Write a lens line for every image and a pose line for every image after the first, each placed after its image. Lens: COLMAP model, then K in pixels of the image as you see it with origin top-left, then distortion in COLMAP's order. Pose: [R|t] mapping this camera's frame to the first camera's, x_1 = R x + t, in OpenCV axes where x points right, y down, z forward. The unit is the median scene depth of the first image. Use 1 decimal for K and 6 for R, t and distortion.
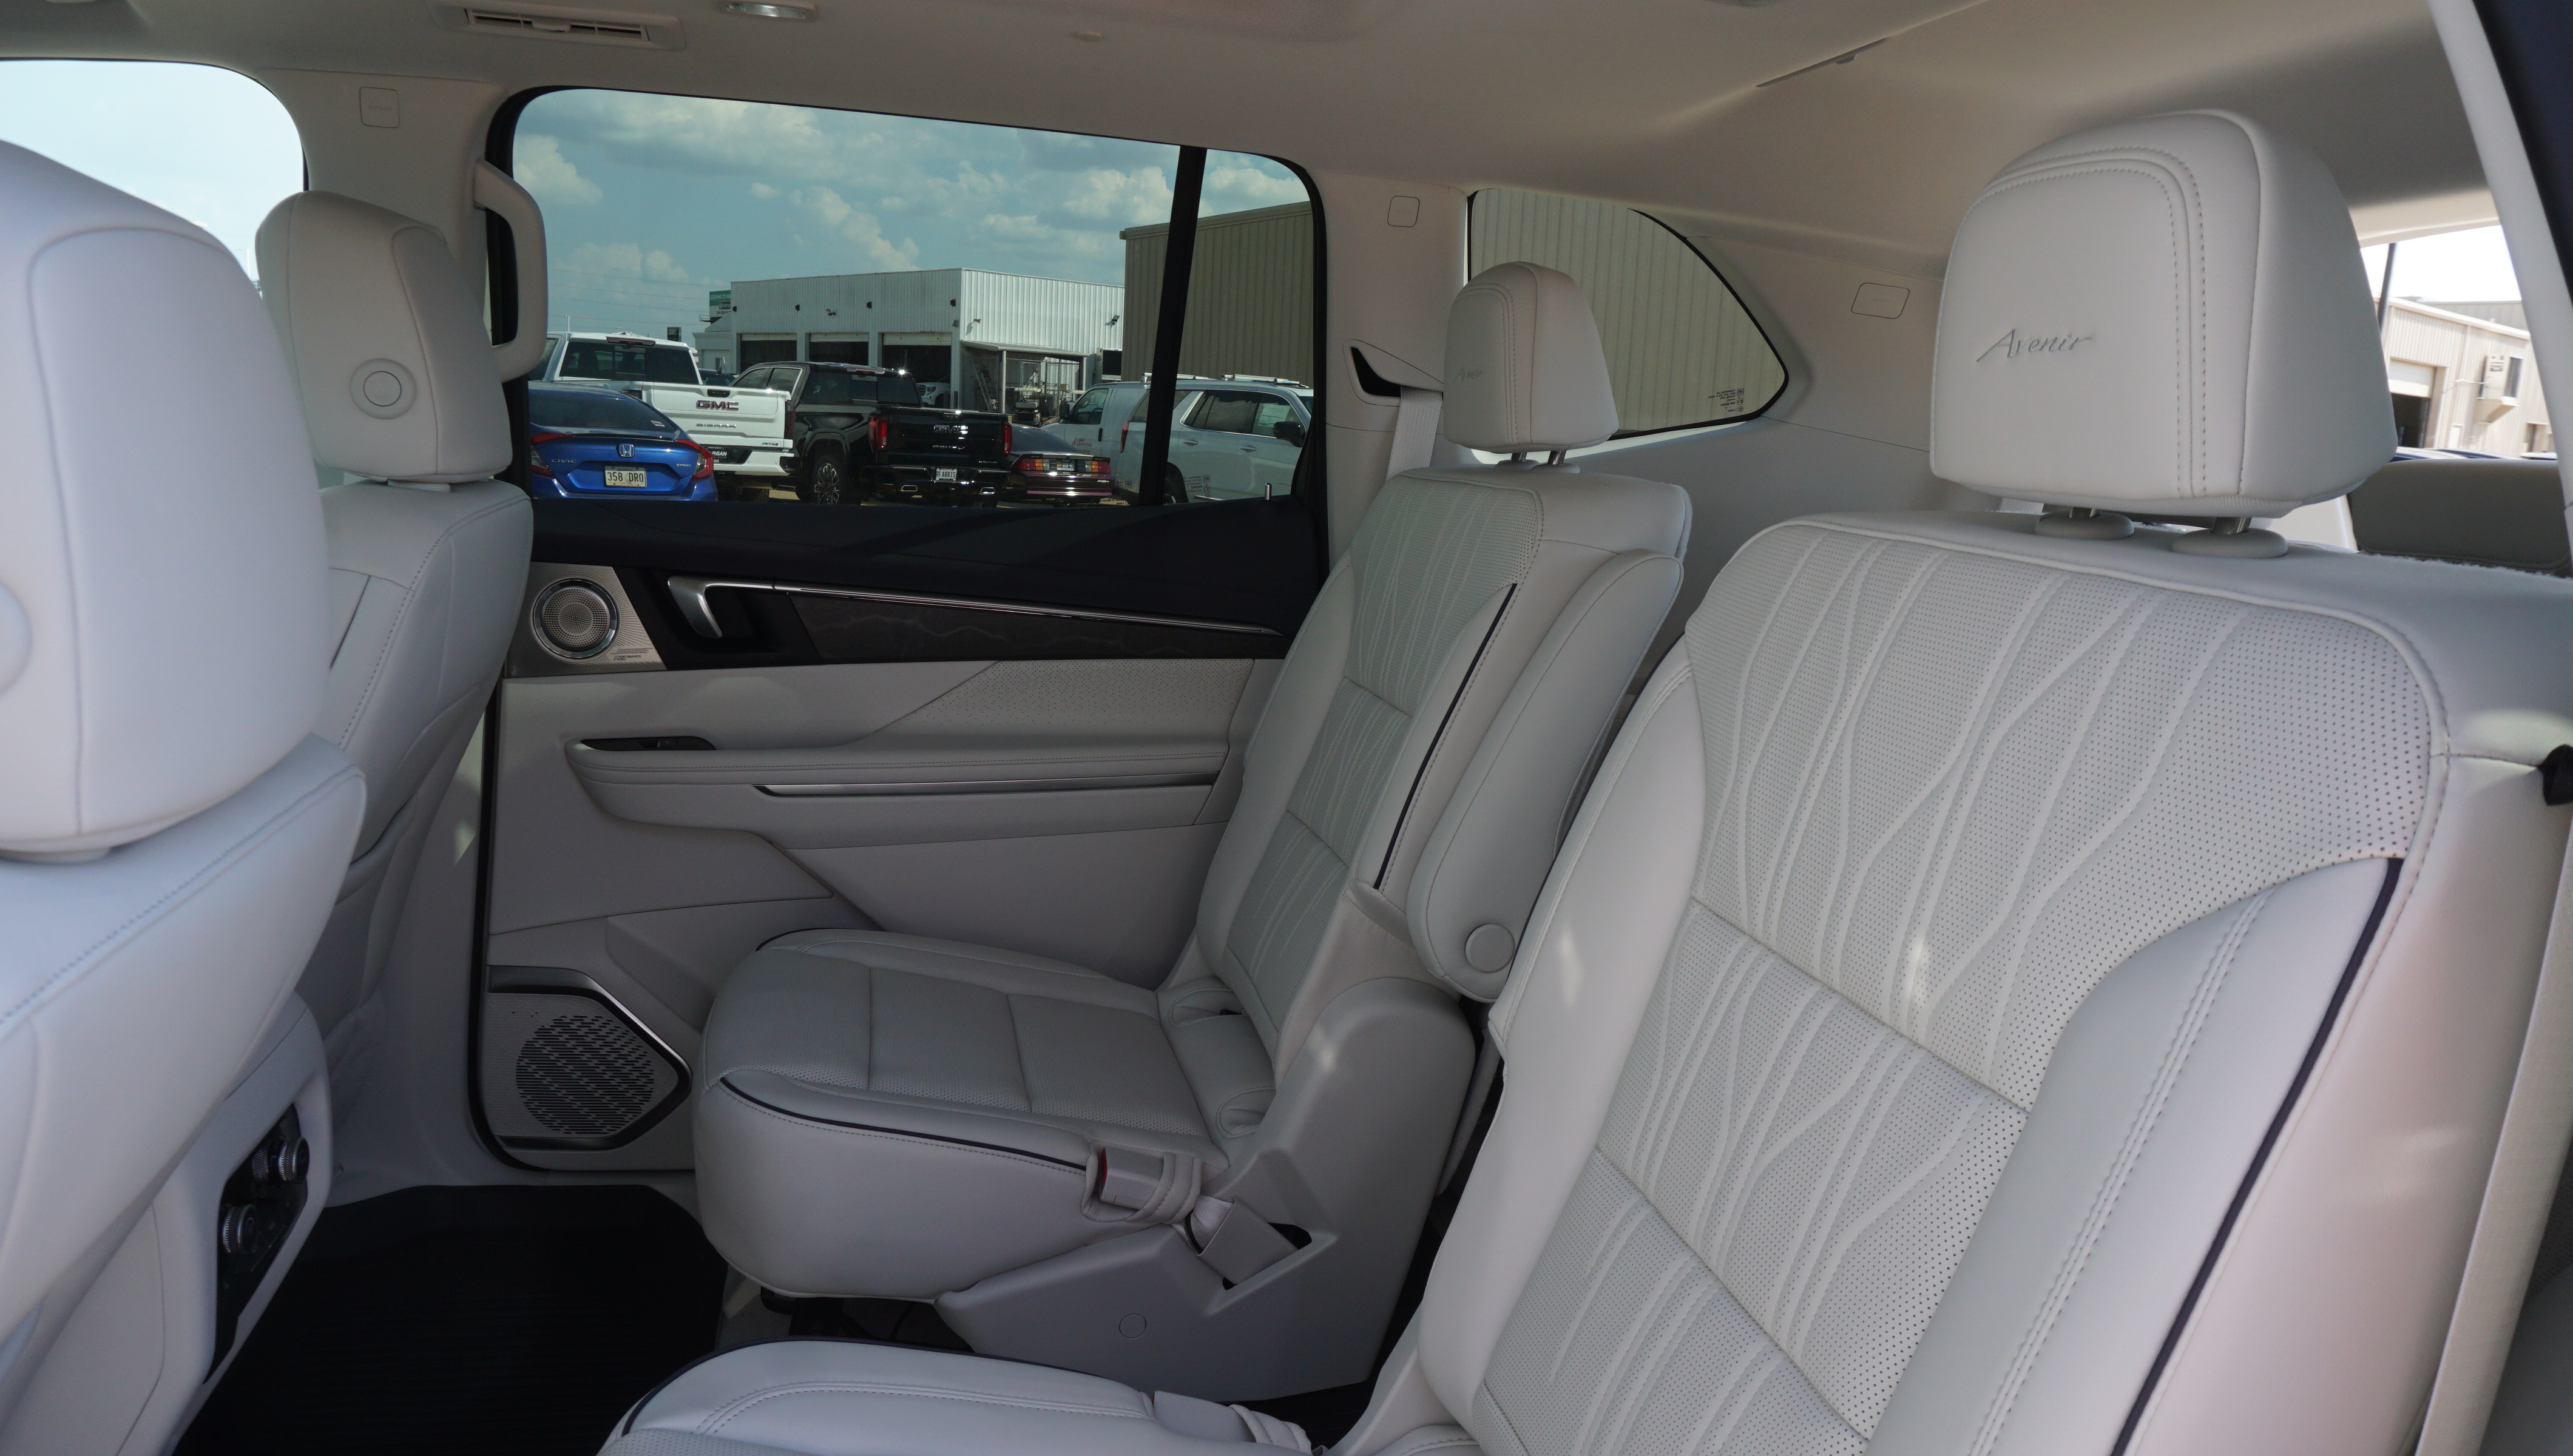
lens RADIAL K [[1733.0, 0, 1289.8], [0, 1733.0, 738.0], [0, 0, 1]] dist [-0.041275, 0.038216]
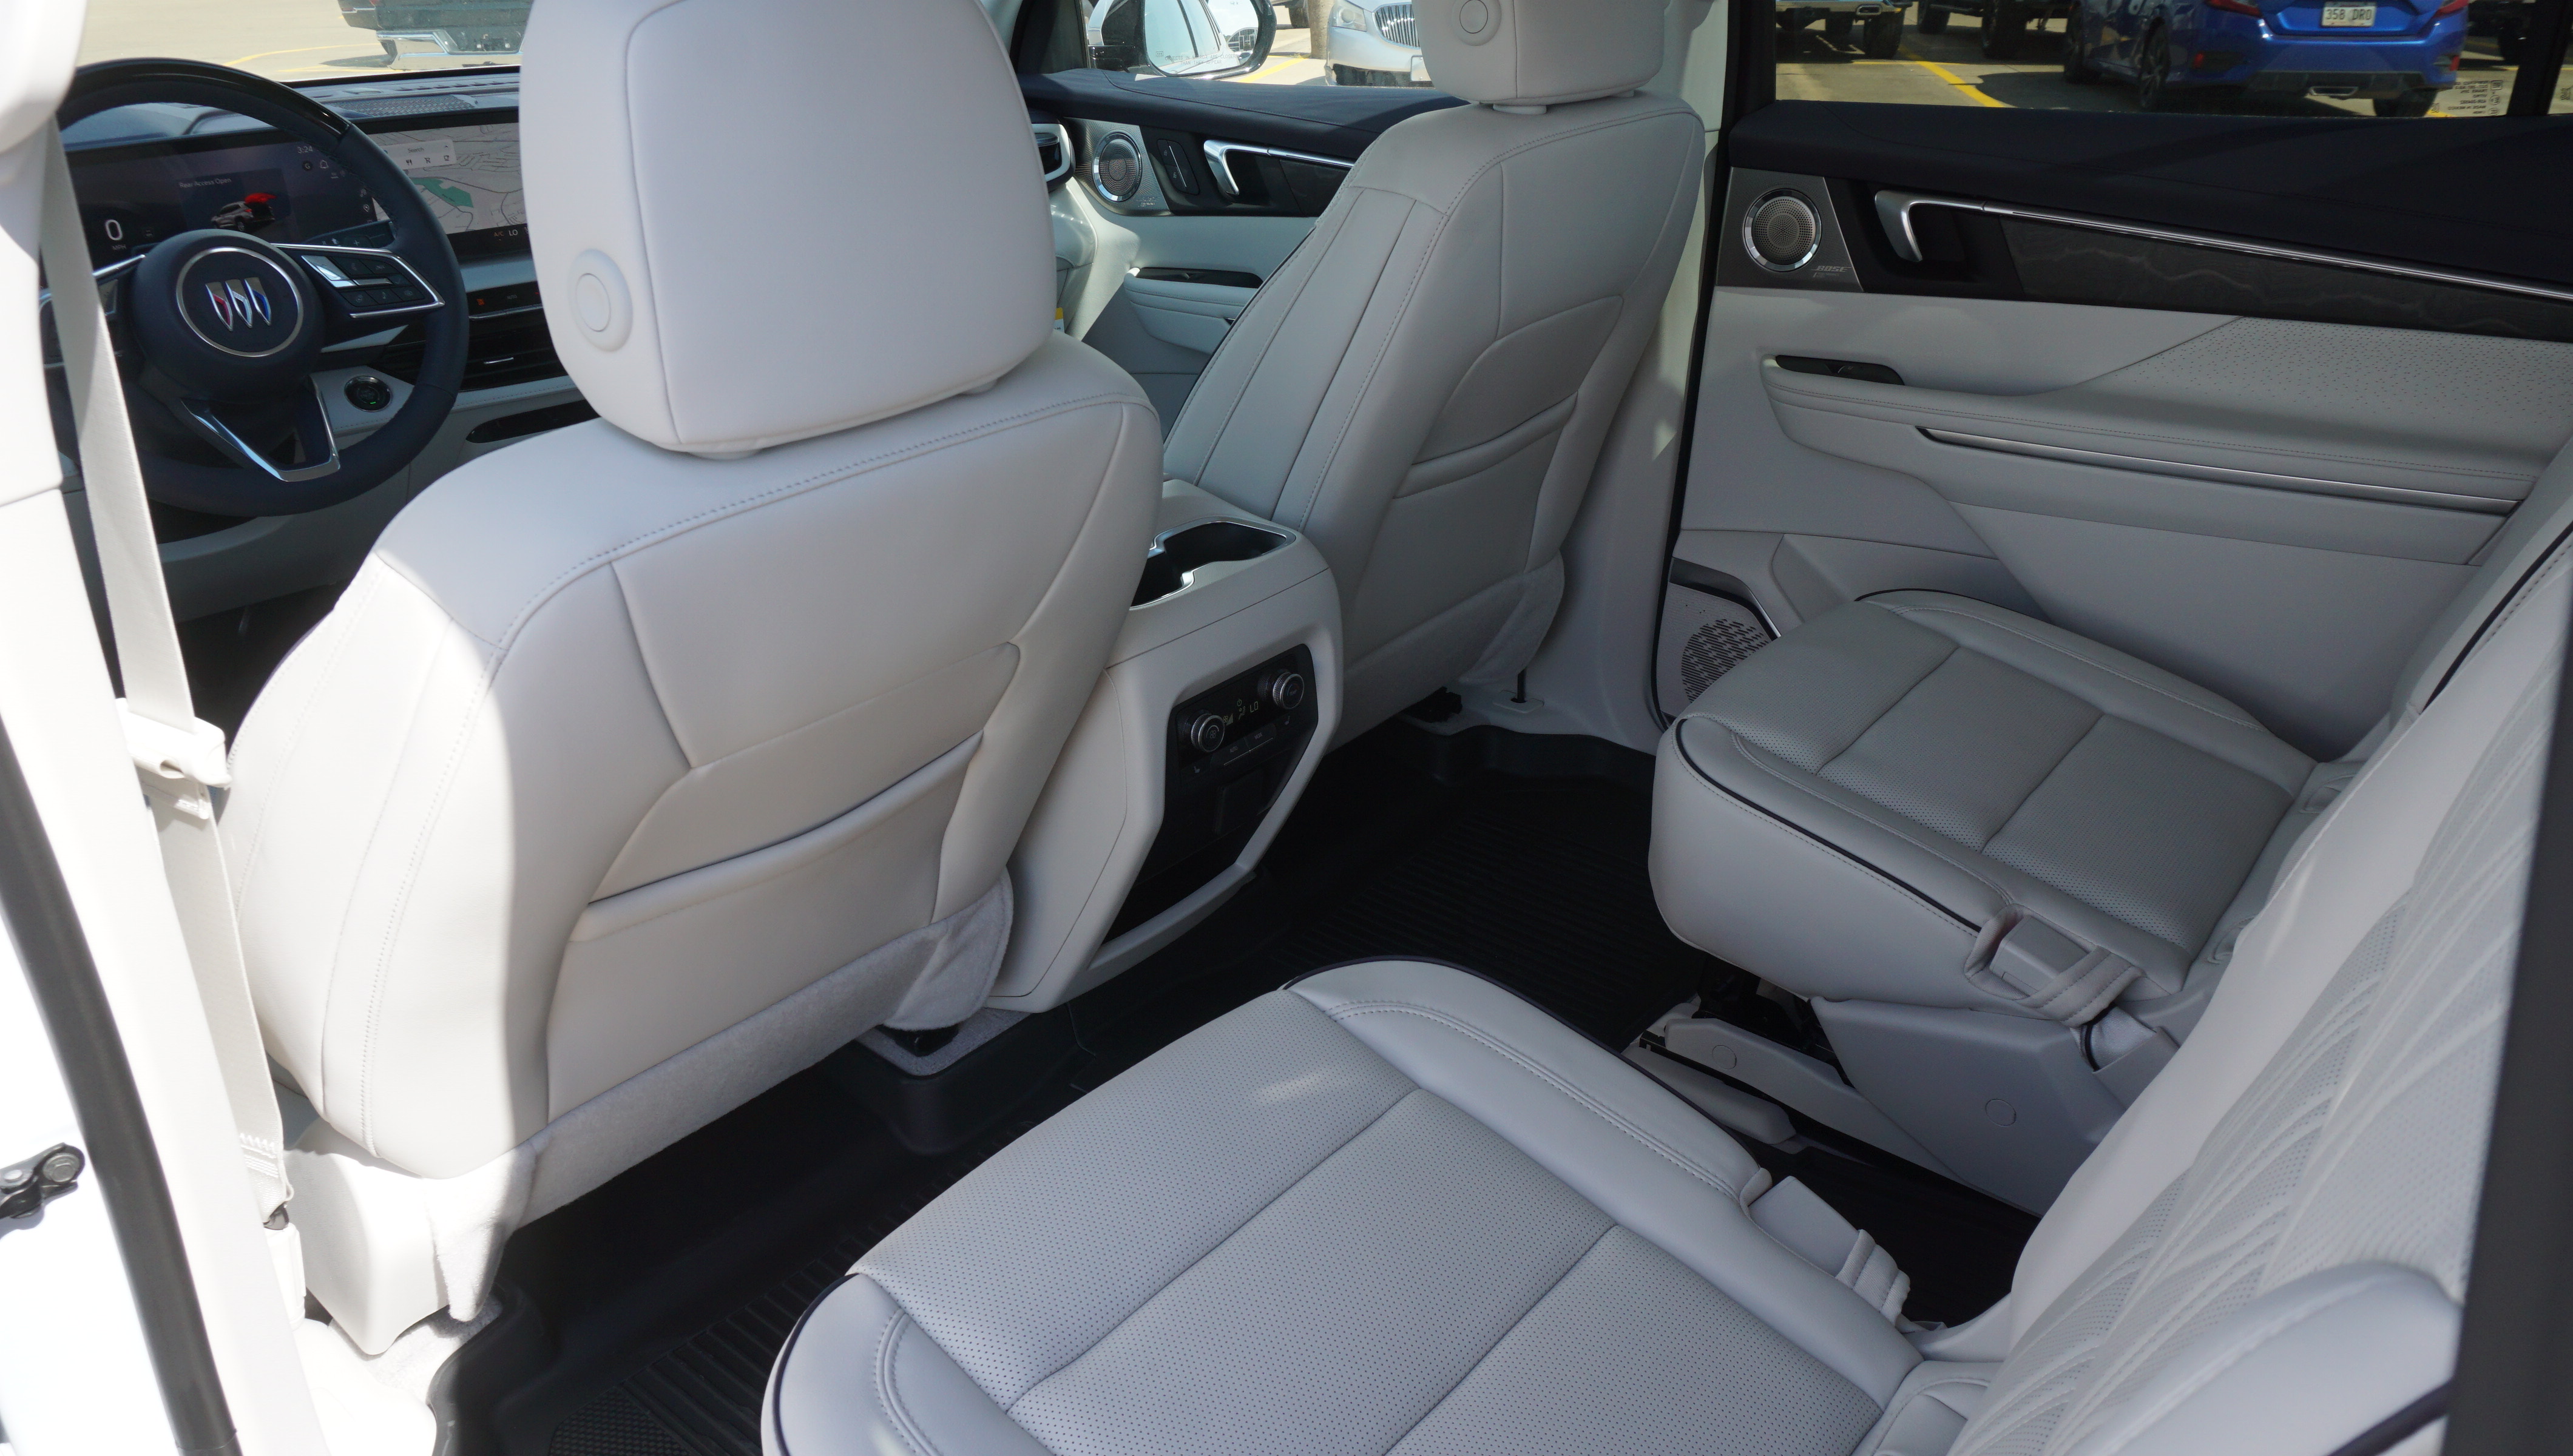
lens RADIAL K [[1733.0, 0, 1289.8], [0, 1733.0, 738.0], [0, 0, 1]] dist [-0.041275, 0.038216]
pose [[0.608371, 0.284500, -0.740908, 0.223158], [-0.091132, 0.952408, 0.290883, -0.053065], [0.788403, -0.109444, 0.605345, 0.148598]]
